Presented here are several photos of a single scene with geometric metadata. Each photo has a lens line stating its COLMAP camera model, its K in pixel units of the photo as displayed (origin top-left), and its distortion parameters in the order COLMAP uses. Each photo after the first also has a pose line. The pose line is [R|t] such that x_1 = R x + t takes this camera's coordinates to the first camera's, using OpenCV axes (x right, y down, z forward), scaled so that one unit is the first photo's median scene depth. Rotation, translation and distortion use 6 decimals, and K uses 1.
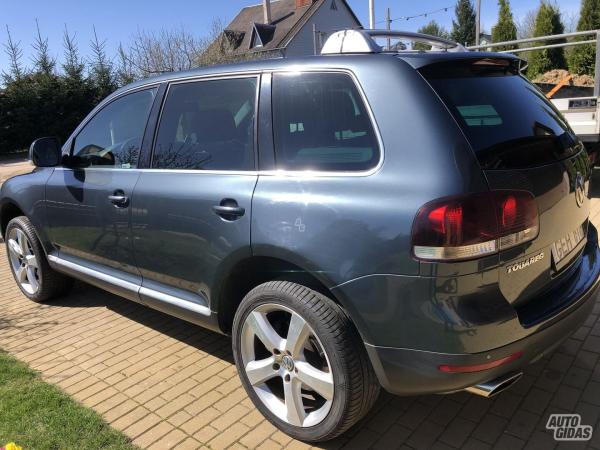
lens RADIAL K [[475.0, 0, 300.0], [0, 475.0, 225.0], [0, 0, 1]] dist [0.149632, -0.155611]
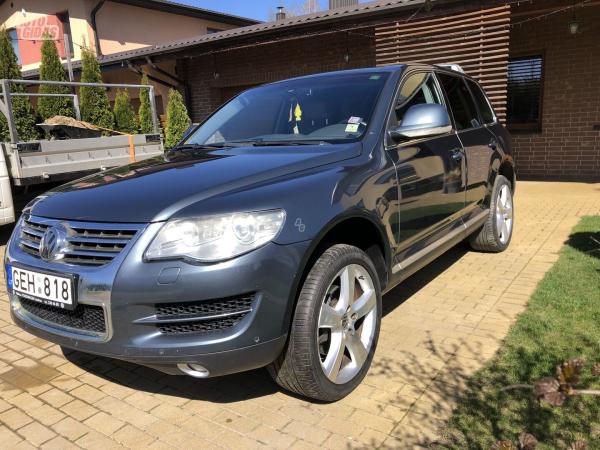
lens RADIAL K [[493.0, 0, 300.0], [0, 493.0, 225.0], [0, 0, 1]] dist [0.037974, -0.007840]
pose [[-0.116378, -0.096535, 0.988502, -1.108168], [0.316569, 0.939751, 0.129044, -0.099647], [-0.941403, 0.327947, -0.078807, 1.106749]]
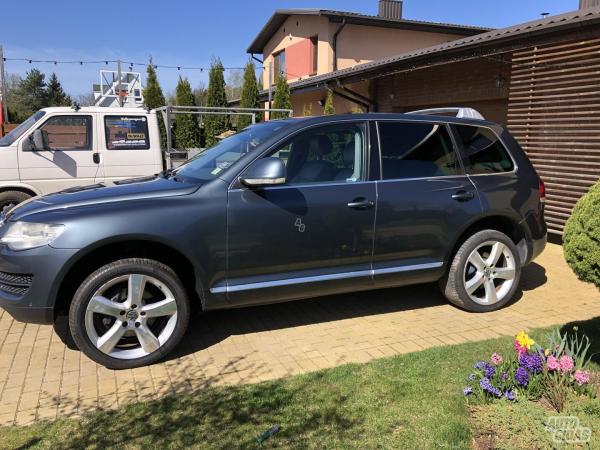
lens RADIAL K [[475.0, 0, 300.0], [0, 475.0, 225.0], [0, 0, 1]] dist [0.149632, -0.155611]
pose [[0.442126, -0.083271, 0.893079, -1.152351], [0.192952, 0.981200, -0.004035, -0.009504], [-0.875954, 0.174105, 0.449881, 0.441958]]
